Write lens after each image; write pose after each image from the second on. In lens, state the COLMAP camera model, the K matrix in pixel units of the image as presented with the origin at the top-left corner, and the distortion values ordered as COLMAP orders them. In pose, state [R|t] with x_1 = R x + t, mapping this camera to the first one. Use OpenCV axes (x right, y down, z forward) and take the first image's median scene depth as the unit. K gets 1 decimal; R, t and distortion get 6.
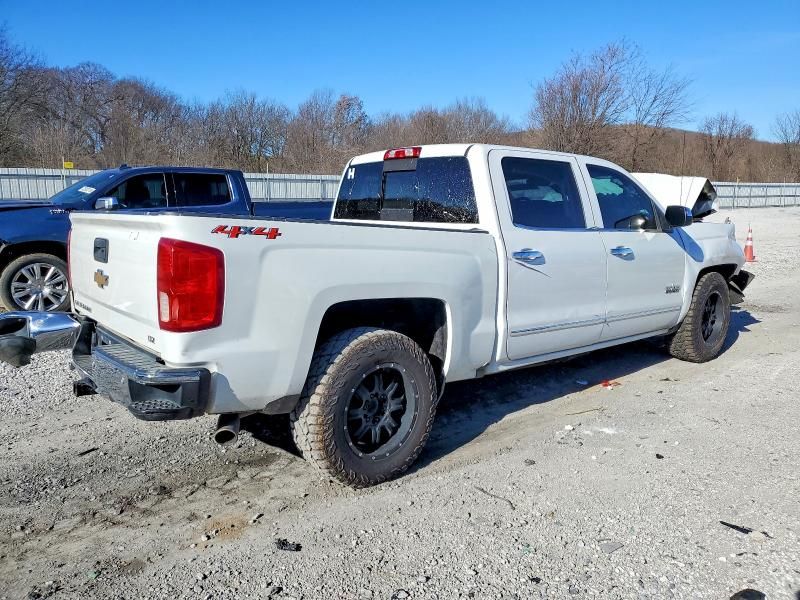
lens RADIAL K [[646.3, 0, 400.0], [0, 646.3, 300.0], [0, 0, 1]] dist [0.007692, -0.003541]
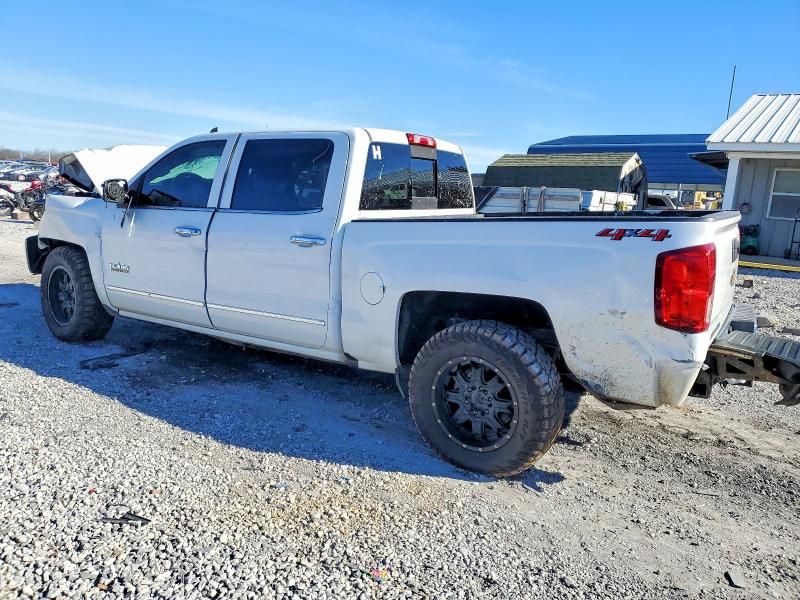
lens RADIAL K [[646.3, 0, 400.0], [0, 646.3, 300.0], [0, 0, 1]] dist [0.007692, -0.003541]
pose [[-0.362488, -0.174844, 0.915441, -0.849530], [0.104721, 0.968383, 0.226422, -0.198161], [-0.926086, 0.177941, -0.332718, 1.277749]]
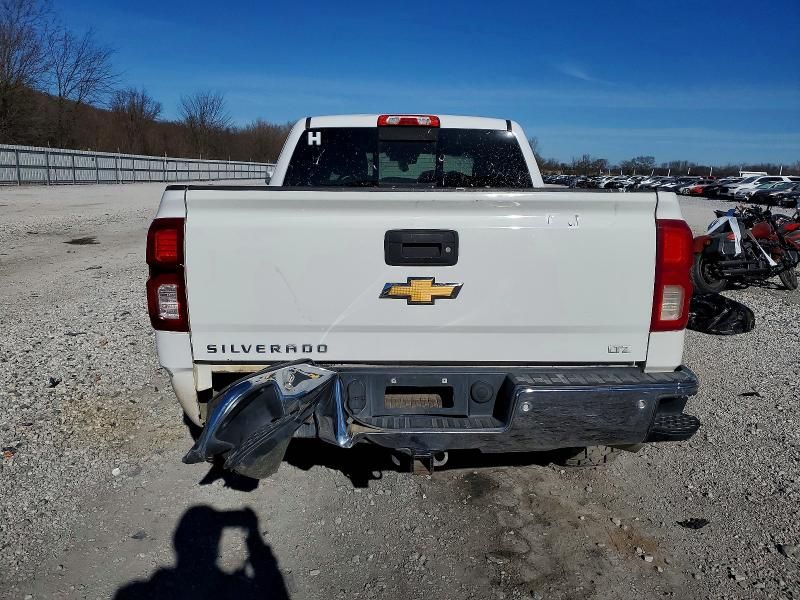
lens RADIAL K [[646.3, 0, 400.0], [0, 646.3, 300.0], [0, 0, 1]] dist [0.007692, -0.003541]
pose [[0.611444, -0.135498, 0.779600, -0.676429], [0.103772, 0.990452, 0.090756, -0.057063], [-0.784453, 0.025408, 0.619667, 0.418083]]
